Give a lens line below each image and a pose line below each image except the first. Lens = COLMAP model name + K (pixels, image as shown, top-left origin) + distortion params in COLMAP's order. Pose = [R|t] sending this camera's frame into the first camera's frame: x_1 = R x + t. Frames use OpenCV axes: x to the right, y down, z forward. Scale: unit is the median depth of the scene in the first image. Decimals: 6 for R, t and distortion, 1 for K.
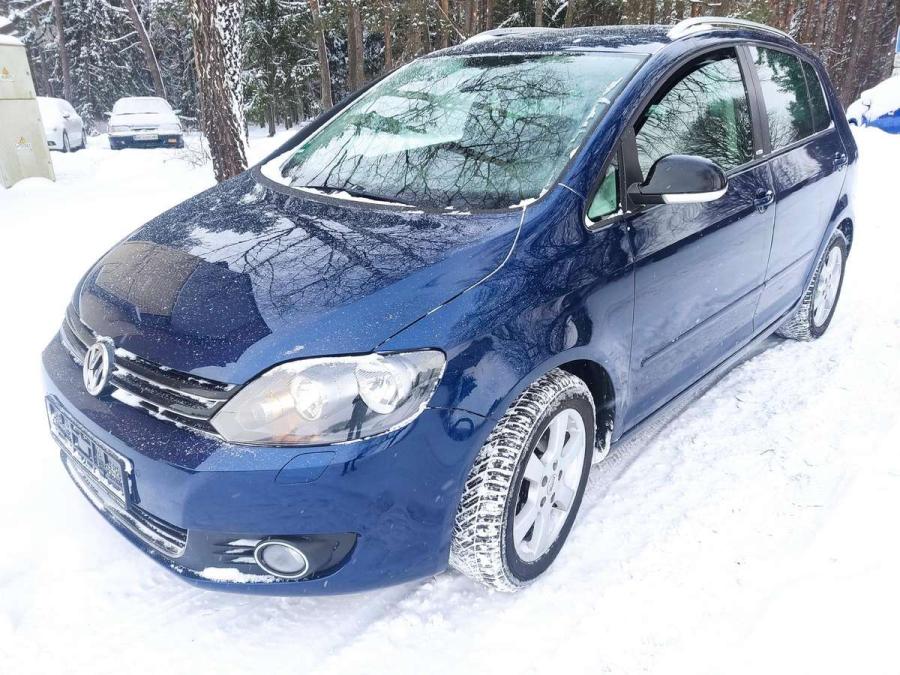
lens RADIAL K [[690.7, 0, 459.4], [0, 690.7, 332.3], [0, 0, 1]] dist [0.092968, -0.154743]
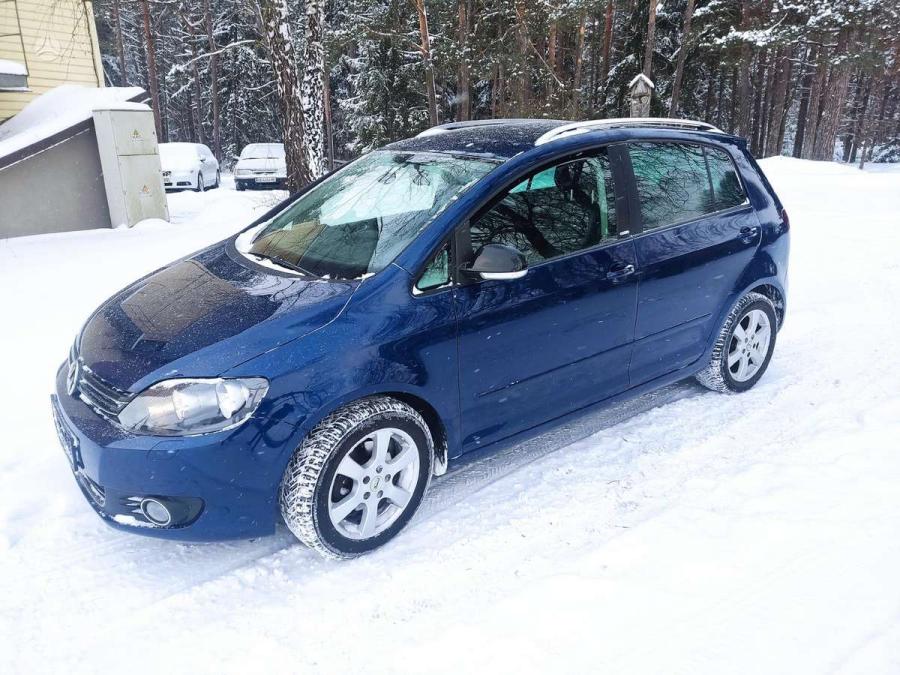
lens RADIAL K [[687.3, 0, 450.0], [0, 687.3, 337.5], [0, 0, 1]] dist [0.132834, -0.233837]
pose [[0.982551, 0.048847, -0.179465, 0.536391], [-0.056150, 0.997779, -0.035836, -0.025792], [0.177316, 0.045288, 0.983111, -0.331963]]
